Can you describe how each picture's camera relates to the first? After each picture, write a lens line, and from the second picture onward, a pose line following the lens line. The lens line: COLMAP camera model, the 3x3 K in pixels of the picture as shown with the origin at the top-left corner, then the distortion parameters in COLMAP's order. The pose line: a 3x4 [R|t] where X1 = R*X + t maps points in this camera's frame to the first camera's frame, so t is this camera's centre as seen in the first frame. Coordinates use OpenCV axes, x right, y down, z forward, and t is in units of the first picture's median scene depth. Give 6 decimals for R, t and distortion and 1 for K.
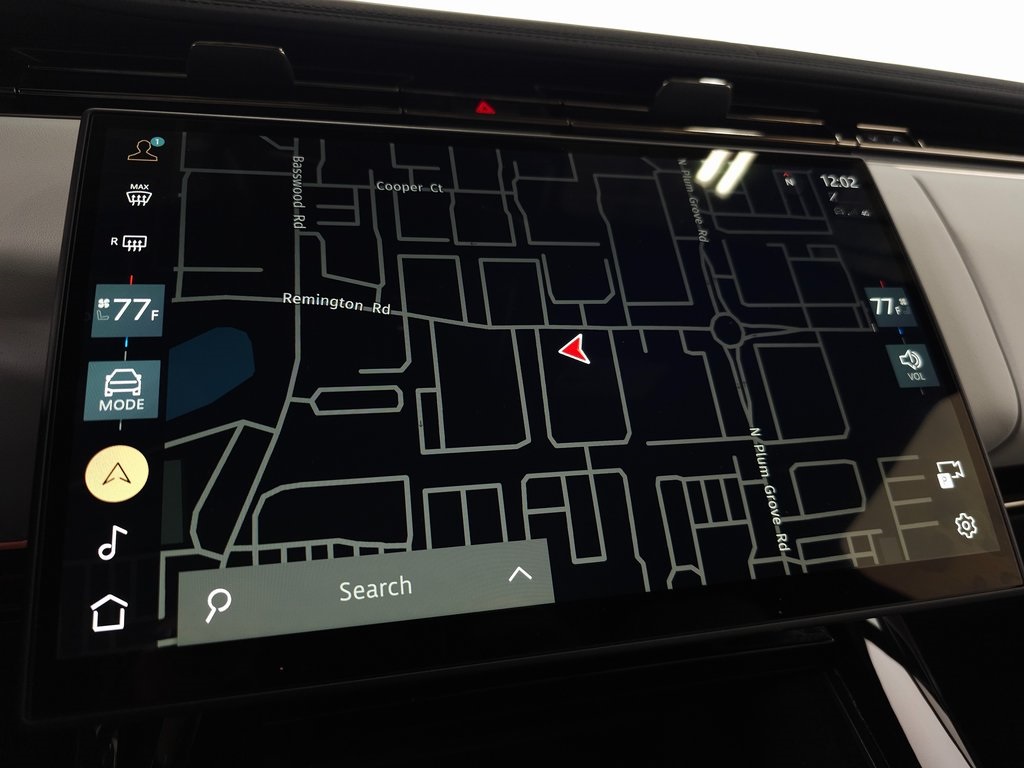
lens RADIAL K [[719.3, 0, 512.0], [0, 719.3, 384.0], [0, 0, 1]] dist [-0.007999, -0.002207]
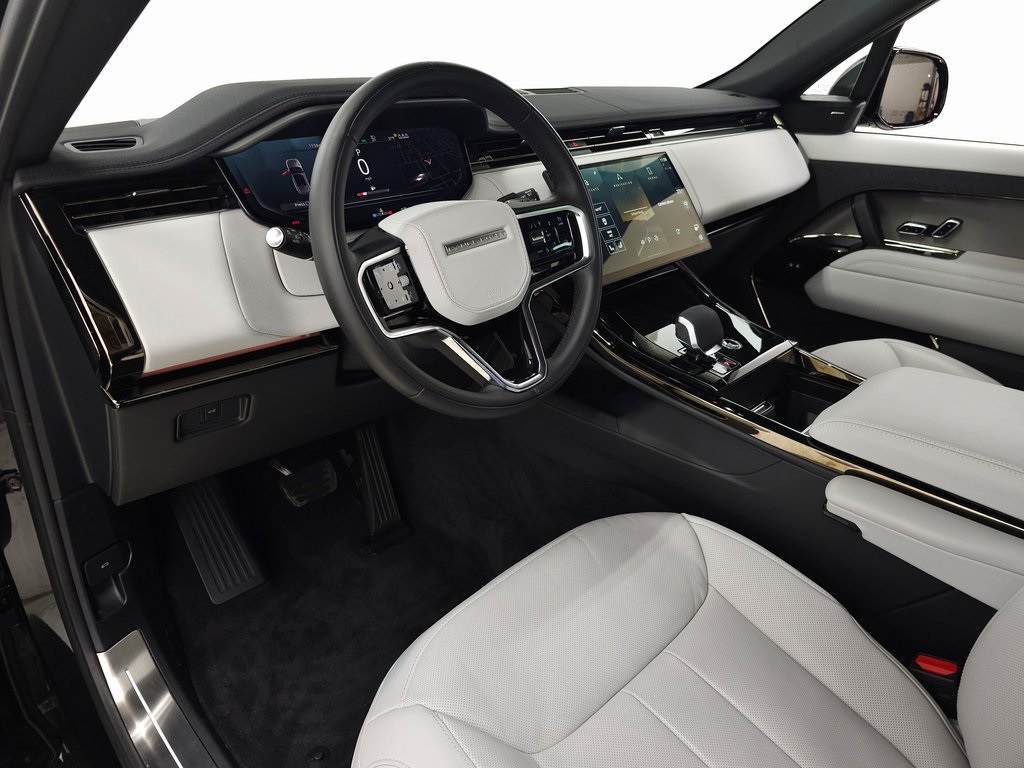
lens RADIAL K [[700.8, 0, 512.0], [0, 700.8, 384.0], [0, 0, 1]] dist [0.041020, -0.049879]
pose [[0.869572, -0.241311, 0.430829, -3.046083], [0.142314, 0.957914, 0.249293, -0.242706], [-0.472854, -0.155465, 0.867317, -2.954533]]
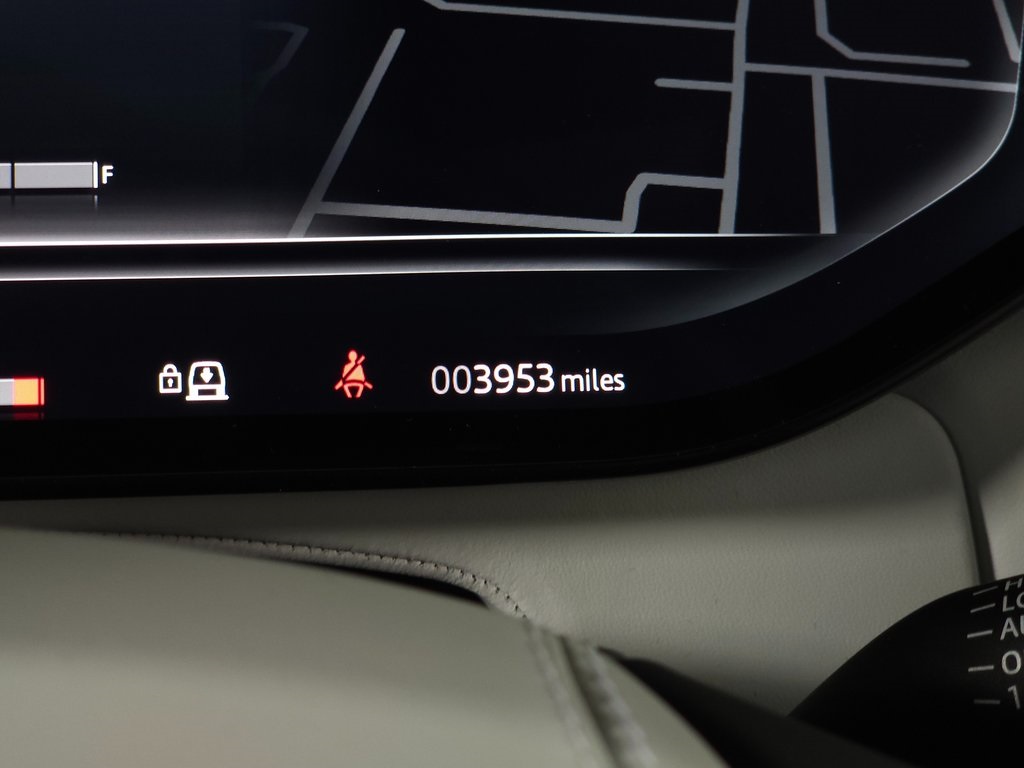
lens RADIAL K [[2021.2, 0, 512.0], [0, 2021.2, 384.0], [0, 0, 1]] dist [-0.008997, 0.116906]
pose [[0.991257, 0.052836, -0.120902, -1.335861], [-0.036303, 0.990171, 0.135072, -0.440206], [0.126850, -0.129502, 0.983432, -0.203549]]
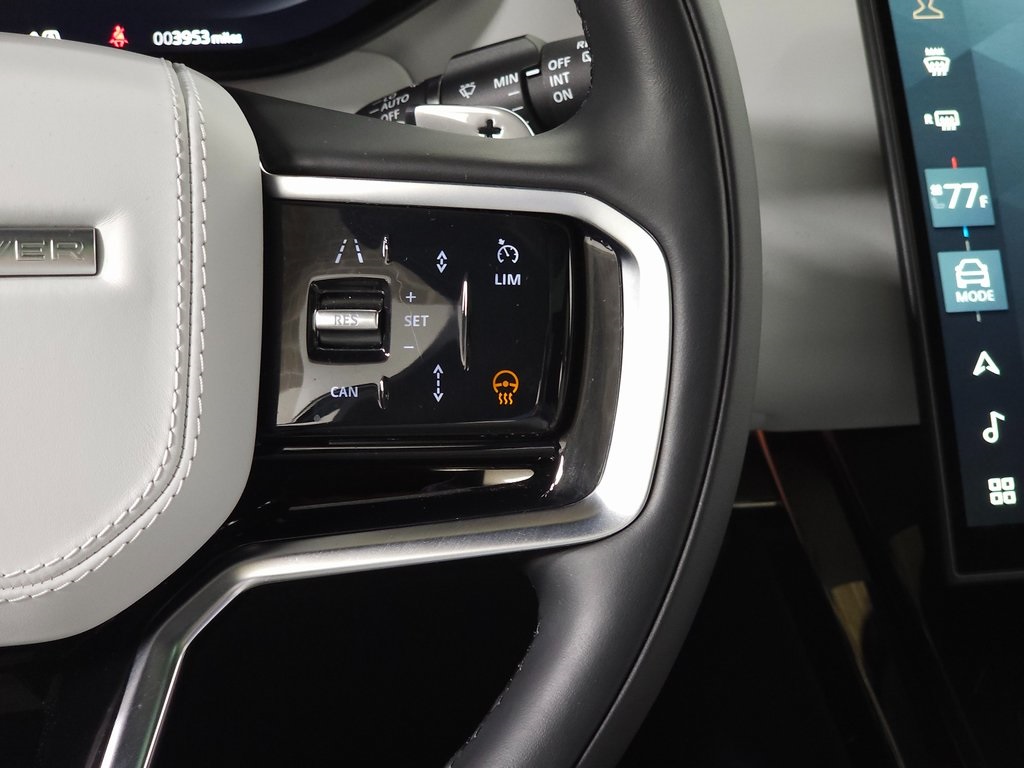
lens RADIAL K [[2021.2, 0, 512.0], [0, 2021.2, 384.0], [0, 0, 1]] dist [-0.008997, 0.116906]
pose [[0.996116, 0.020797, -0.085562, -0.828511], [-0.007317, 0.987897, 0.154935, -0.251443], [0.087749, -0.153708, 0.984212, -1.667181]]
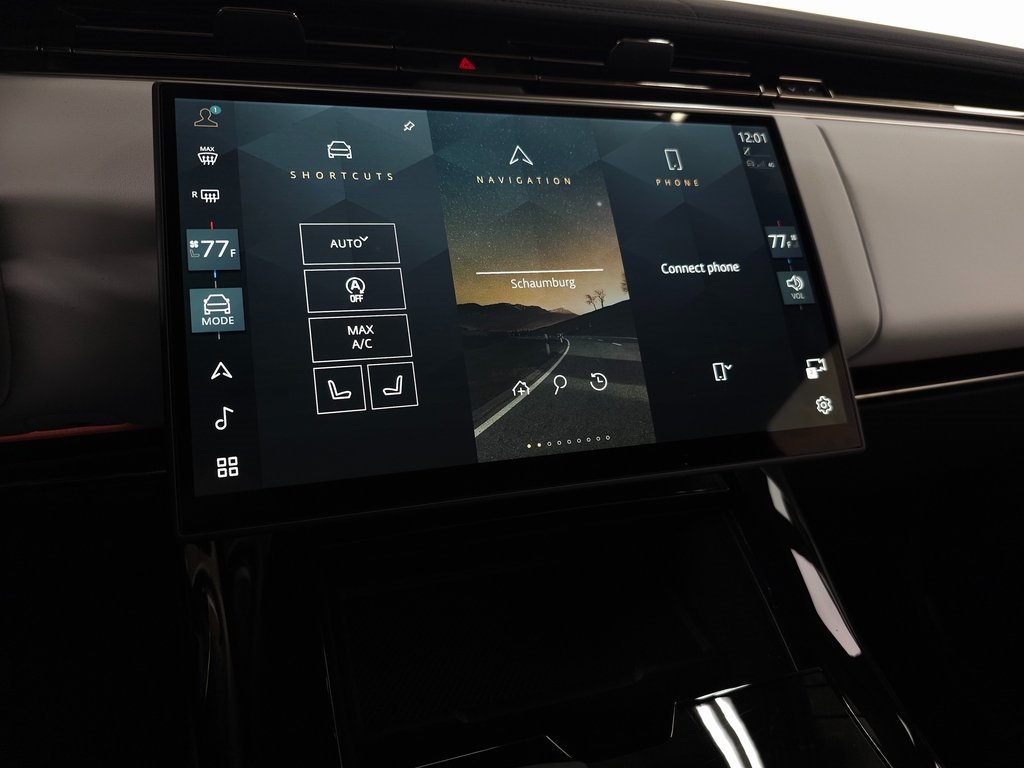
lens RADIAL K [[700.8, 0, 512.0], [0, 700.8, 384.0], [0, 0, 1]] dist [0.041020, -0.049879]
pose [[0.998226, -0.007980, 0.058996, -0.053606], [-0.000020, 0.990930, 0.134382, -0.028403], [-0.059533, -0.134145, 0.989172, -0.336266]]
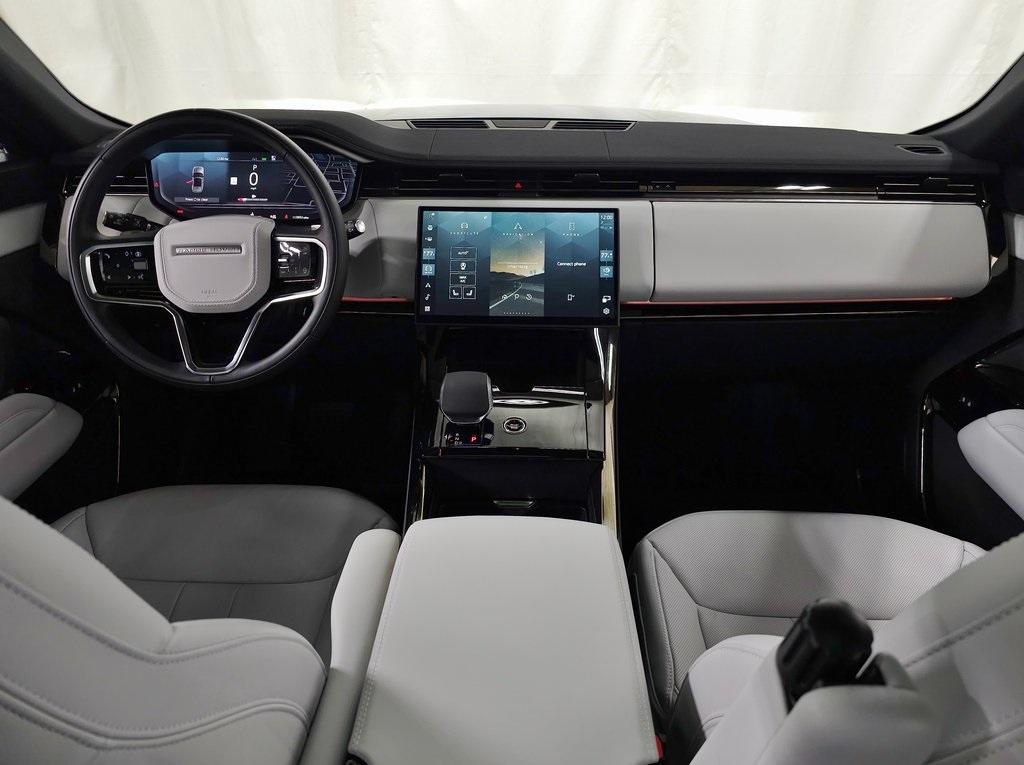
lens RADIAL K [[689.4, 0, 495.2], [0, 689.4, 382.7], [0, 0, 1]] dist [0.029559, -0.004719]
pose [[0.954284, 0.107714, -0.278817, 1.301091], [-0.040830, 0.971043, 0.235390, -0.360609], [0.296098, -0.213245, 0.931049, -3.405794]]
